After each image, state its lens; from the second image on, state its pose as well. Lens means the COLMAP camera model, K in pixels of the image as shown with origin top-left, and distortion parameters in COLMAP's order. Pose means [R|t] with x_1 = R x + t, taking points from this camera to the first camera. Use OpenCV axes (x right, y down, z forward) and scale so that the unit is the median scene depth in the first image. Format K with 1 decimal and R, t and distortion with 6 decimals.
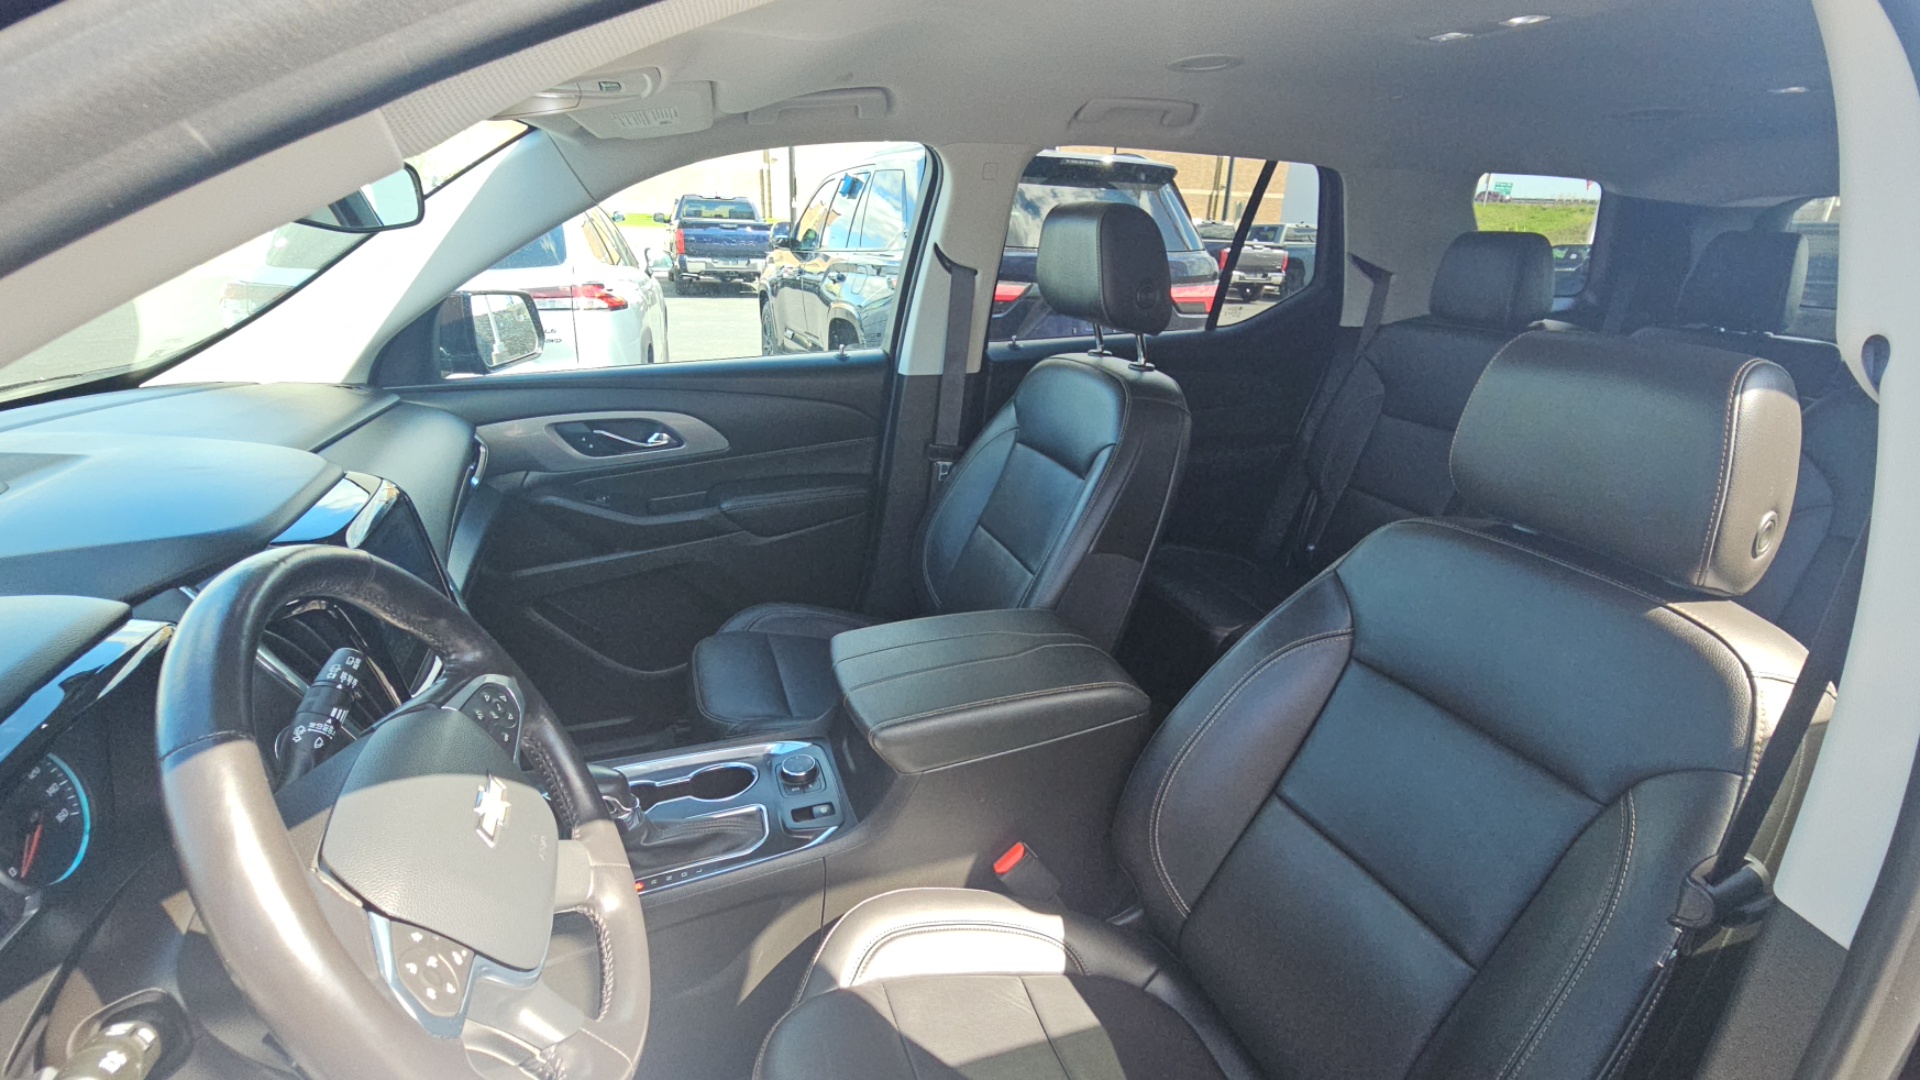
lens RADIAL K [[861.9, 0, 977.4], [0, 861.9, 542.0], [0, 0, 1]] dist [0.010712, -0.008032]
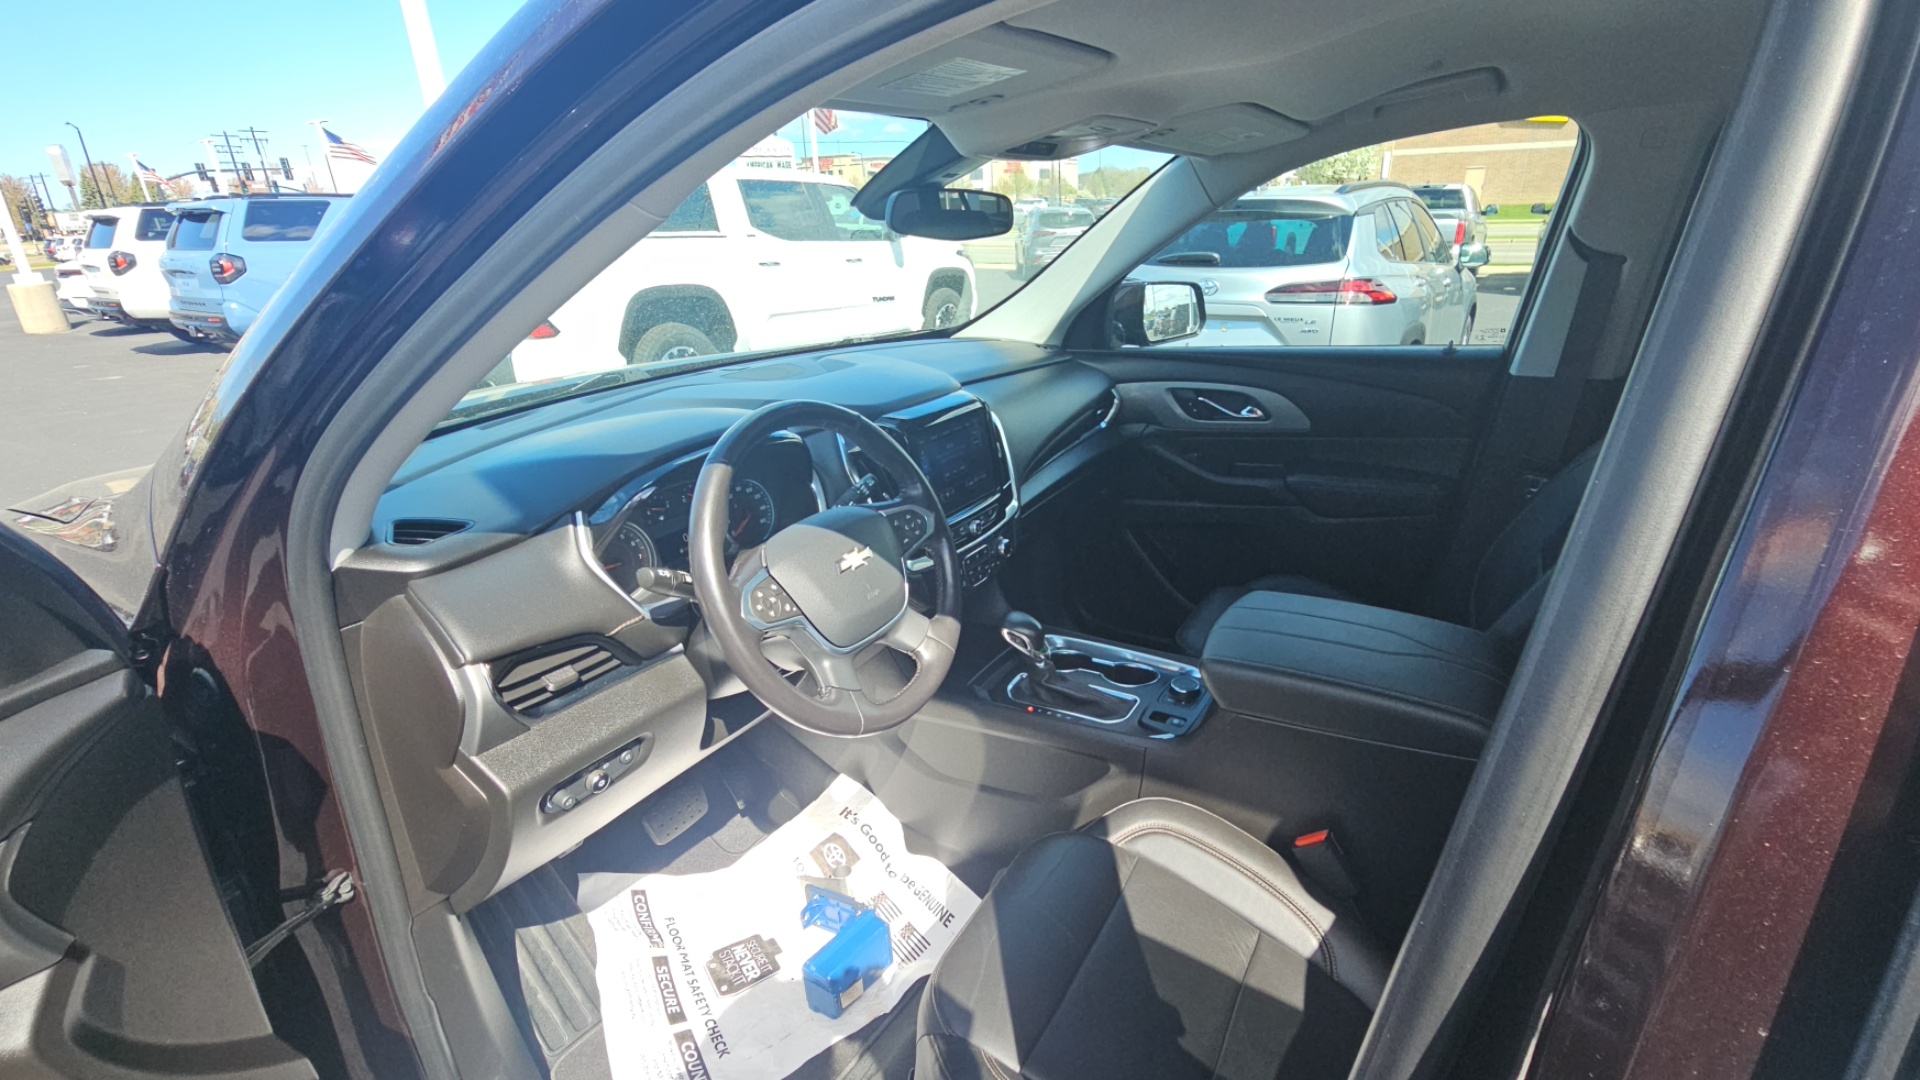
lens RADIAL K [[861.9, 0, 977.4], [0, 861.9, 542.0], [0, 0, 1]] dist [0.010712, -0.008032]
pose [[0.614483, 0.229168, -0.754913, 0.326456], [-0.227640, 0.967686, 0.108464, 0.005864], [0.755374, 0.105199, 0.646794, 0.007940]]
